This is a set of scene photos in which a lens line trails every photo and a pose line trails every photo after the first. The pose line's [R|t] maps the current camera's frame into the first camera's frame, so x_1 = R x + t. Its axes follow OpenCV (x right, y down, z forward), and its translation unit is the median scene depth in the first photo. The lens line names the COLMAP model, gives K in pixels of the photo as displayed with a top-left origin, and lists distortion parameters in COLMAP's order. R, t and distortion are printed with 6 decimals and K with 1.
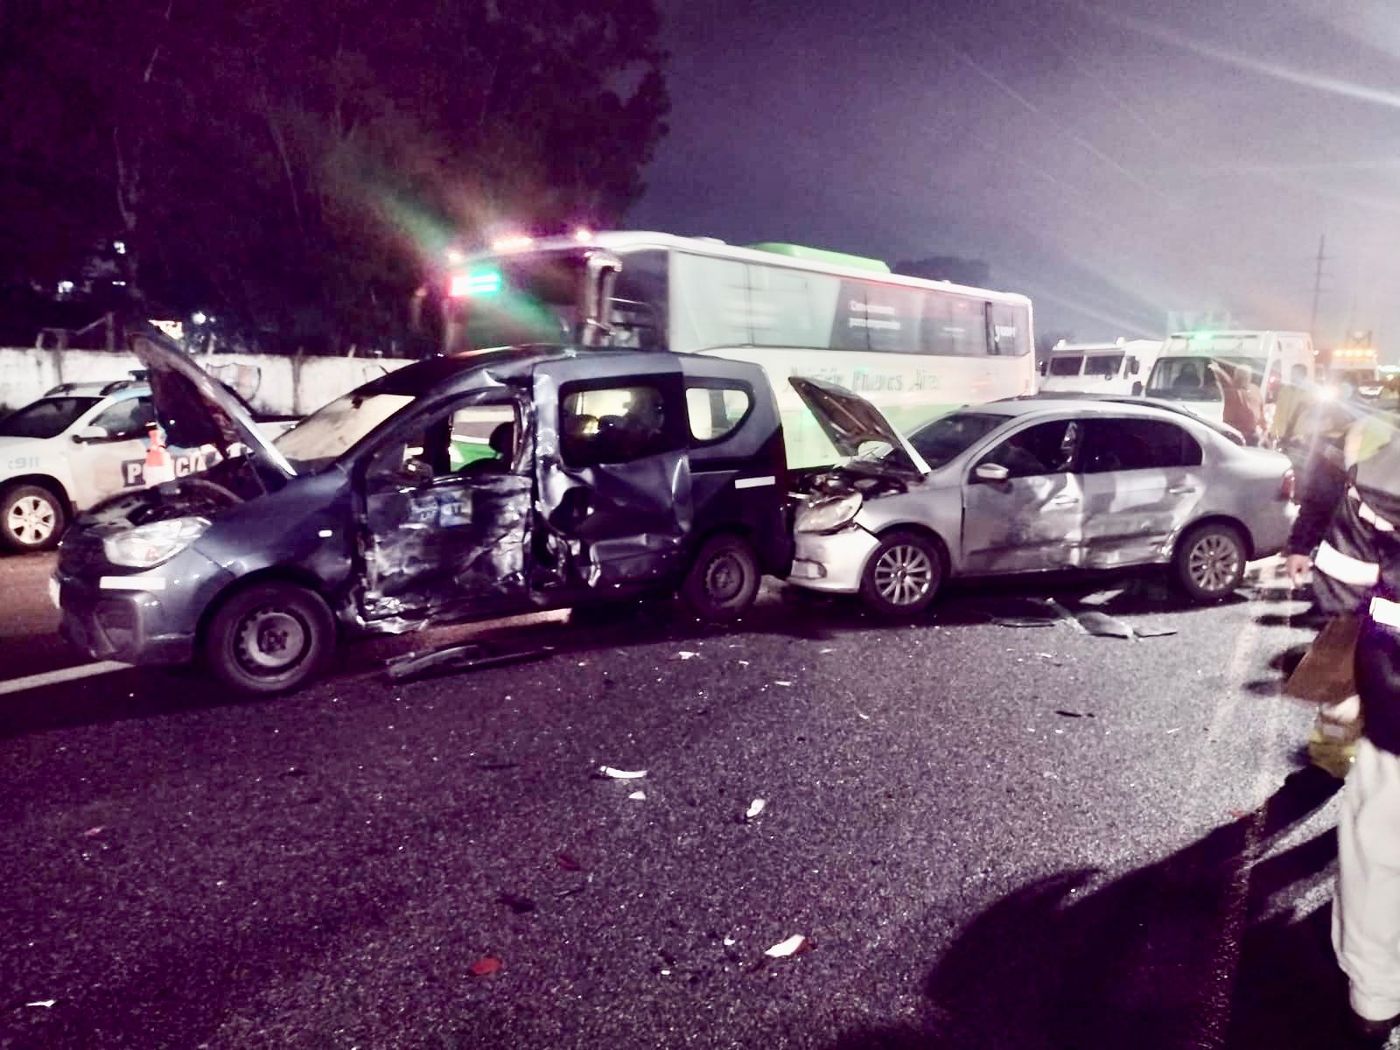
lens RADIAL K [[1055.6, 0, 705.5], [0, 1055.6, 521.9], [0, 0, 1]] dist [0.031264, -0.011751]
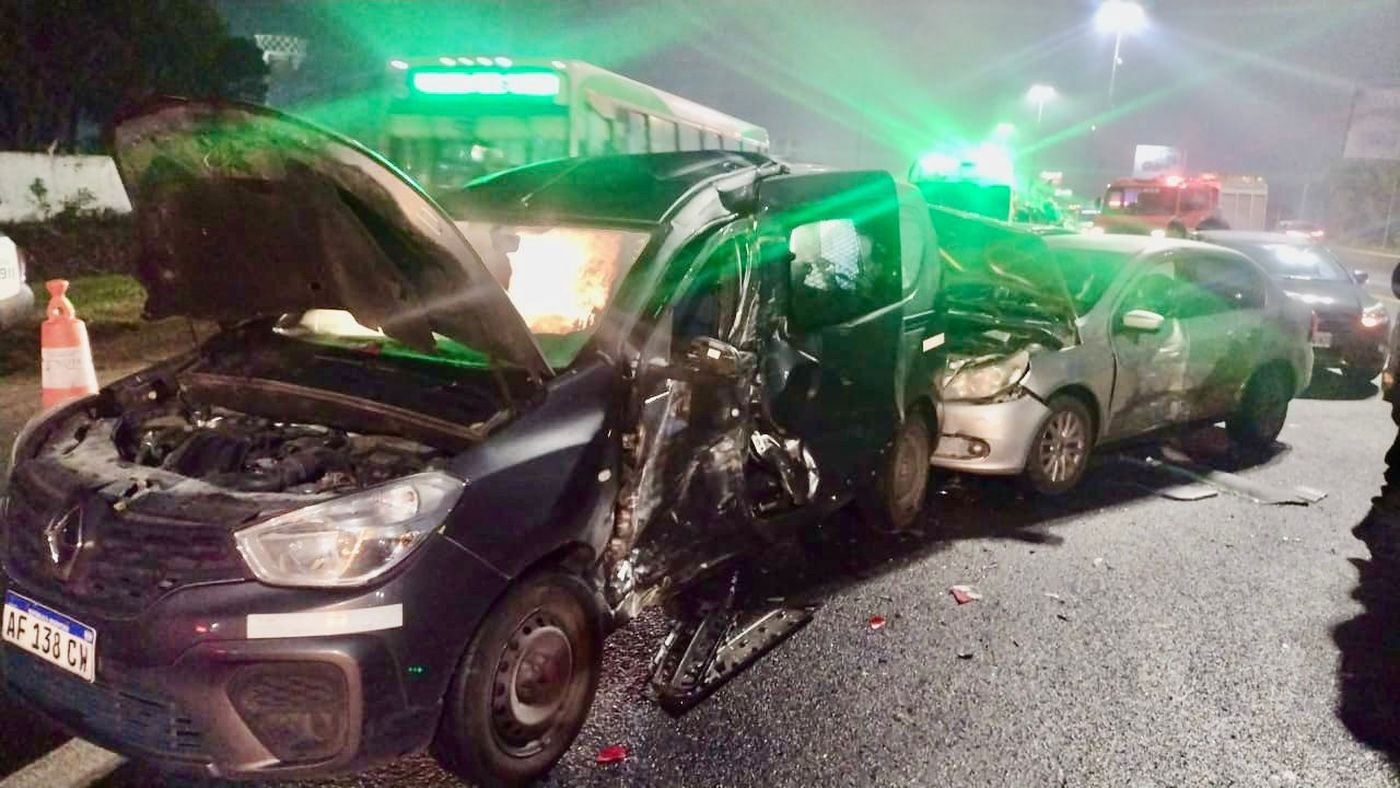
lens RADIAL K [[1042.9, 0, 703.8], [0, 1042.9, 400.8], [0, 0, 1]] dist [0.009916, -0.001564]
pose [[0.922294, -0.048507, 0.383433, -0.390012], [0.023333, 0.997271, 0.070038, -0.050328], [-0.385784, -0.055649, 0.920909, 0.349599]]
